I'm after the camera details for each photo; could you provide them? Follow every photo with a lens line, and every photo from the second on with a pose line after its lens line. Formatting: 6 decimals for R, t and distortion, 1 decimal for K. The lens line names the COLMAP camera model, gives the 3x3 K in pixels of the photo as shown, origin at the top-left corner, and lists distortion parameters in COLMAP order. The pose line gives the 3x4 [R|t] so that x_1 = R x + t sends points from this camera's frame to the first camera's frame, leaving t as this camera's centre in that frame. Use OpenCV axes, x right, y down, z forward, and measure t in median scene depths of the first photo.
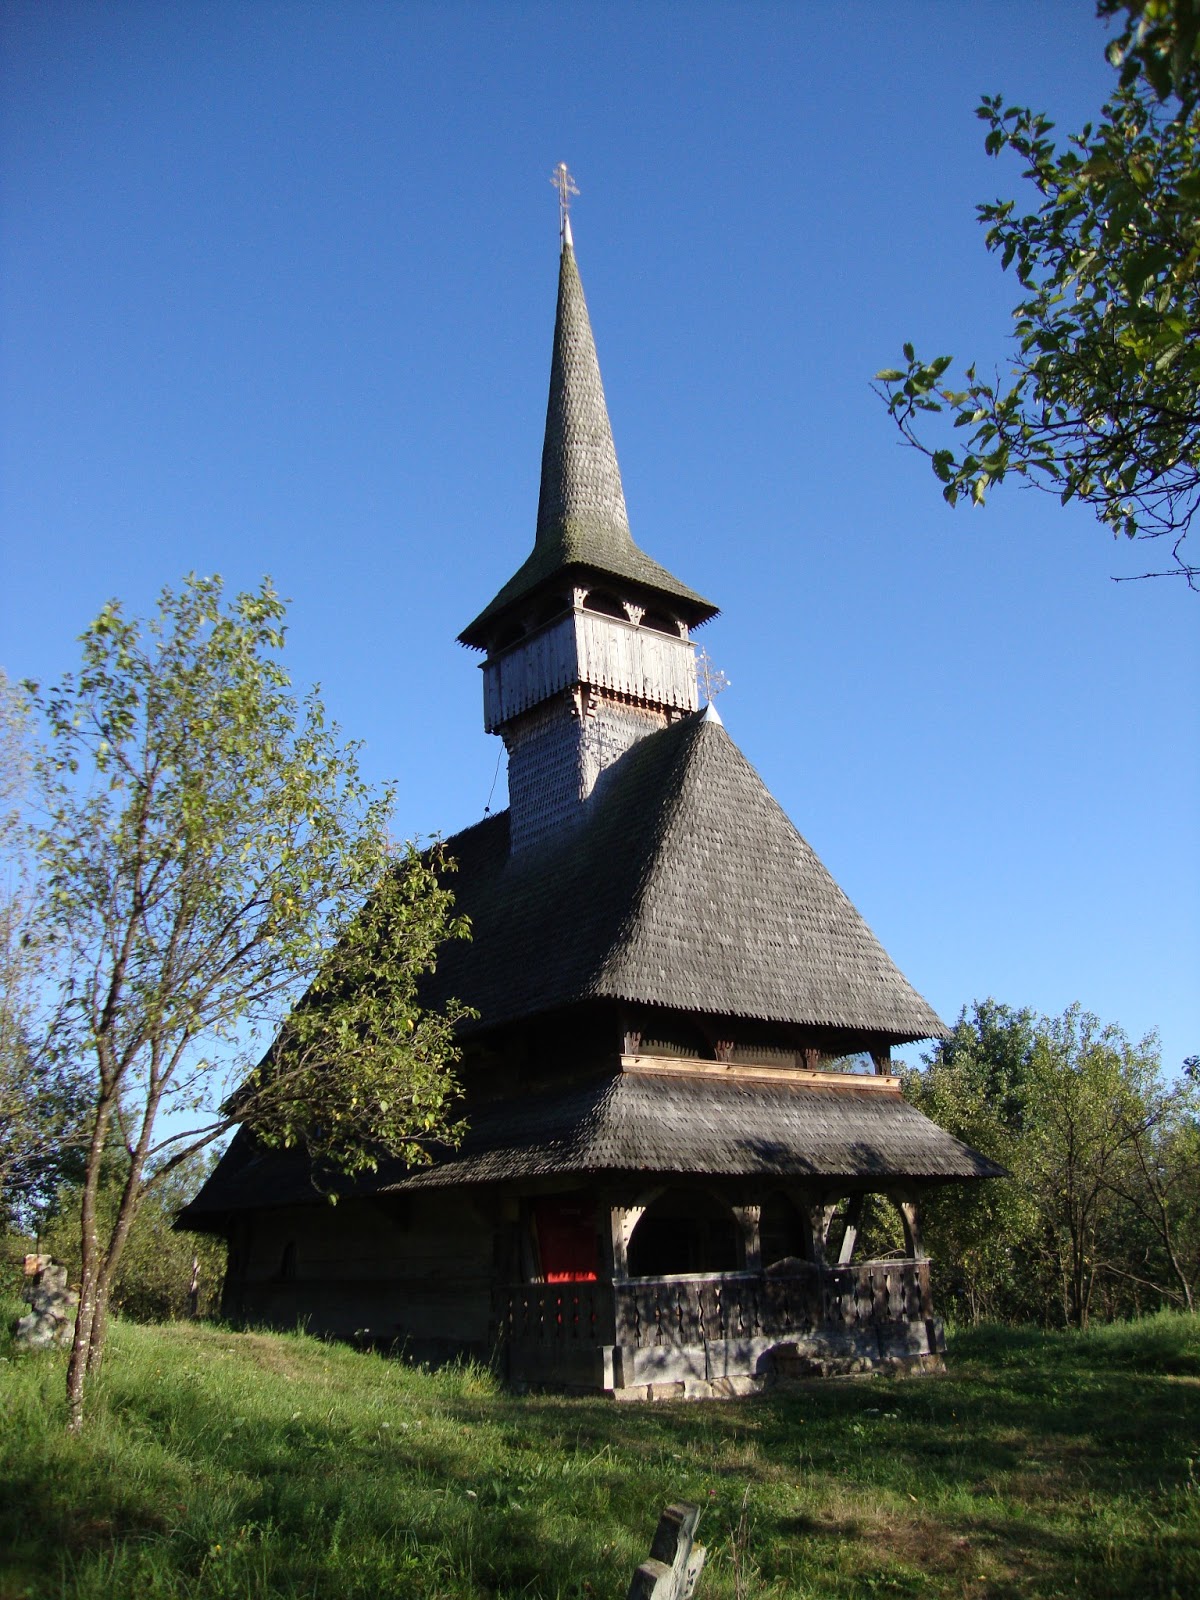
lens RADIAL K [[1406.8, 0, 600.0], [0, 1406.8, 800.0], [0, 0, 1]] dist [-0.214311, 0.207741]
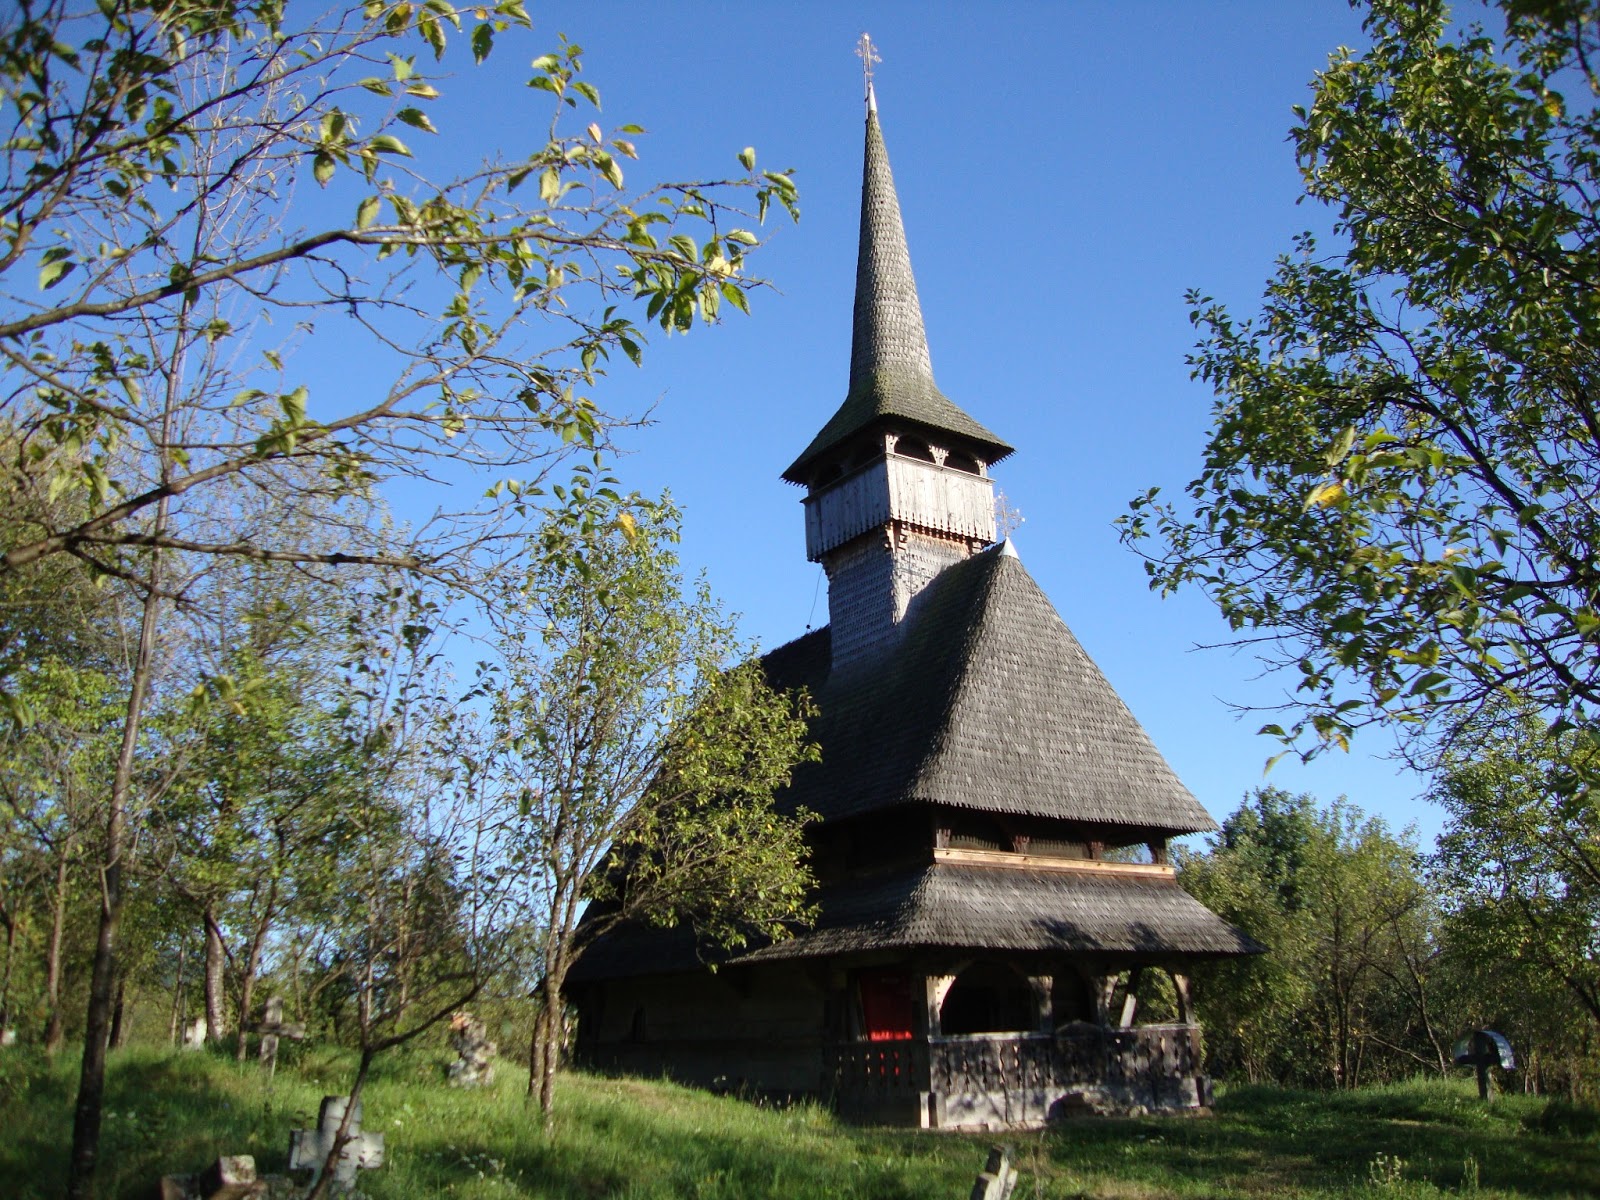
lens RADIAL K [[1406.8, 0, 796.8], [0, 1406.8, 600.7], [0, 0, 1]] dist [-0.214311, 0.207741]
pose [[0.997732, -0.007268, -0.066919, -0.019063], [0.008354, 0.999838, 0.015961, -0.043919], [0.066792, -0.016484, 0.997631, -0.170796]]
